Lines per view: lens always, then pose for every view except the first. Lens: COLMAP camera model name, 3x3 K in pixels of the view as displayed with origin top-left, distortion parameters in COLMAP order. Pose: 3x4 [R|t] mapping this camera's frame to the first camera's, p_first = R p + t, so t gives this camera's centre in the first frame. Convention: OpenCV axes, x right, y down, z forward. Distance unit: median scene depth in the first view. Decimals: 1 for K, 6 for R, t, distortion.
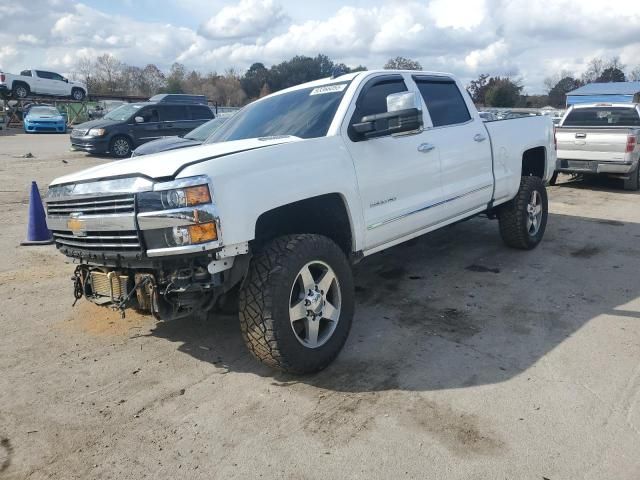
lens RADIAL K [[527.5, 0, 319.2], [0, 527.5, 238.4], [0, 0, 1]] dist [0.009323, 0.031303]
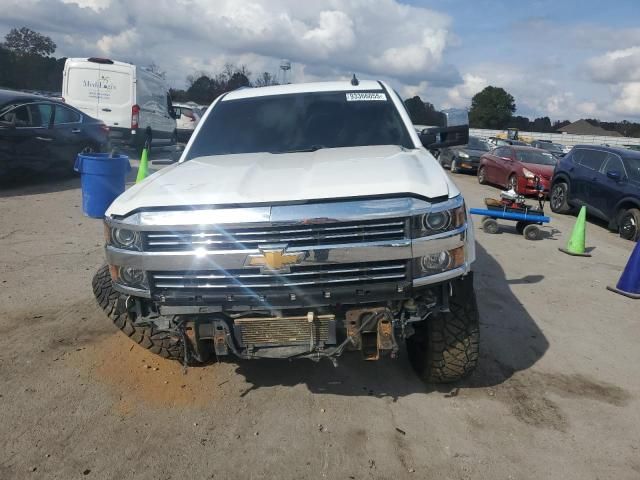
lens RADIAL K [[527.5, 0, 320.6], [0, 527.5, 237.7], [0, 0, 1]] dist [0.009323, 0.031303]
pose [[0.764343, -0.080138, 0.639810, -0.840794], [0.068864, 0.996717, 0.042573, -0.080657], [-0.641122, 0.011520, 0.767353, 0.355986]]
